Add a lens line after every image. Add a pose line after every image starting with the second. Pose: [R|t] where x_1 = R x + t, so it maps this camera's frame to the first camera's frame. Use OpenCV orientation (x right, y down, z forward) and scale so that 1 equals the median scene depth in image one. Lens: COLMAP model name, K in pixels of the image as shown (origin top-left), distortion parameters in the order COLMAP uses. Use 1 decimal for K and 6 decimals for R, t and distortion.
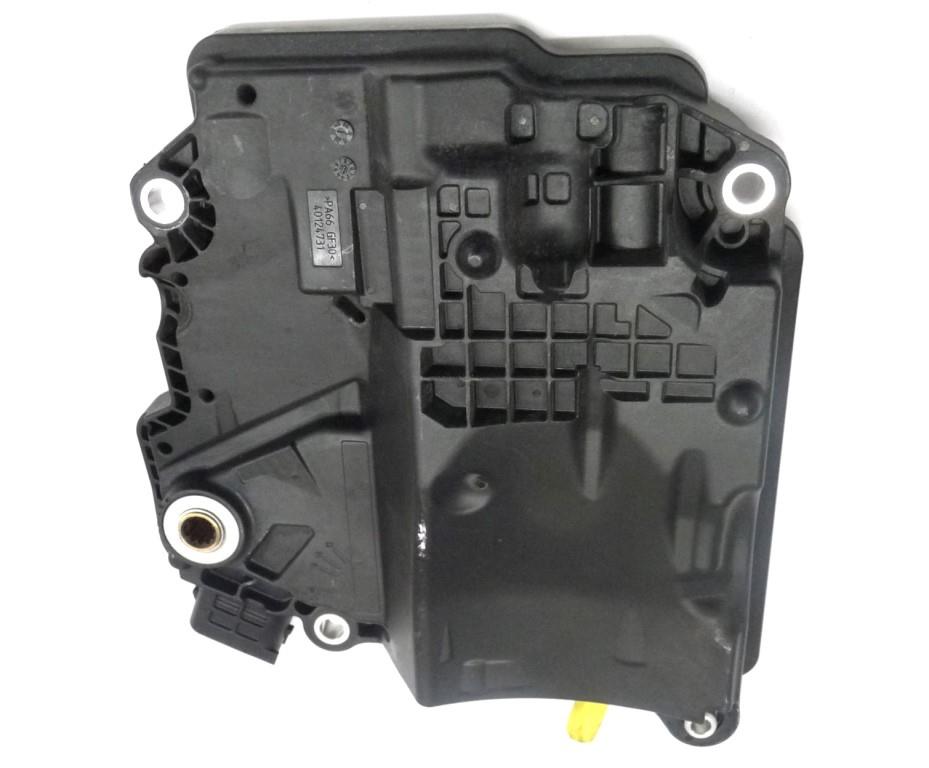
lens RADIAL K [[1007.3, 0, 462.0], [0, 1007.3, 387.6], [0, 0, 1]] dist [-0.025327, 0.000000]
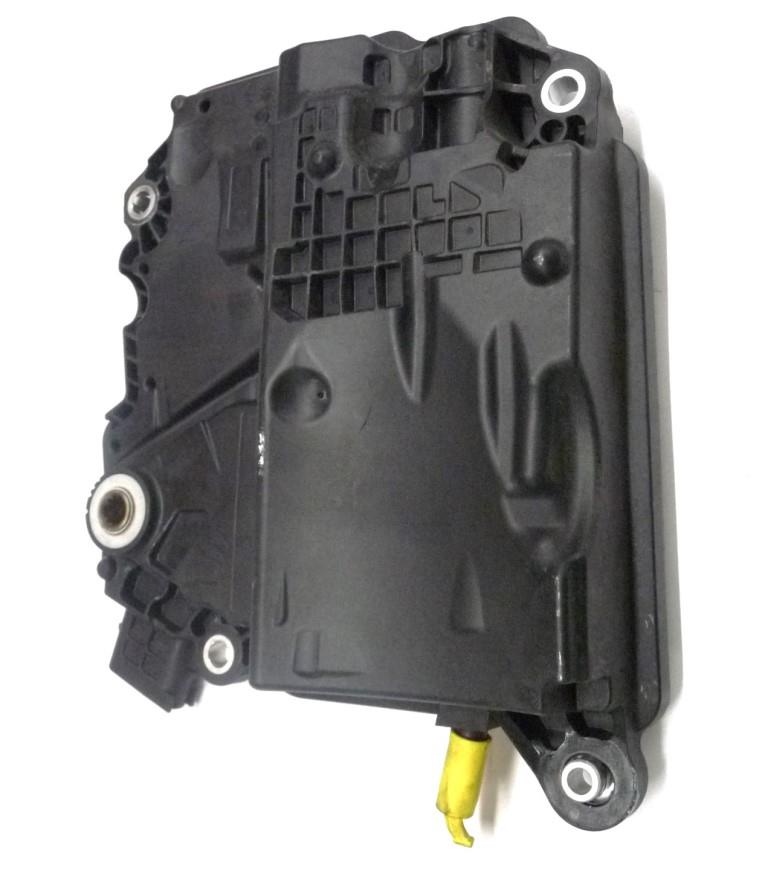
lens RADIAL K [[1020.0, 0, 387.5], [0, 1020.0, 430.5], [0, 0, 1]] dist [-0.037642, 0.000000]
pose [[0.925686, 0.005686, -0.378249, 0.462828], [-0.199723, 0.856520, -0.475905, 0.594079], [0.321272, 0.516083, 0.794004, 0.228532]]
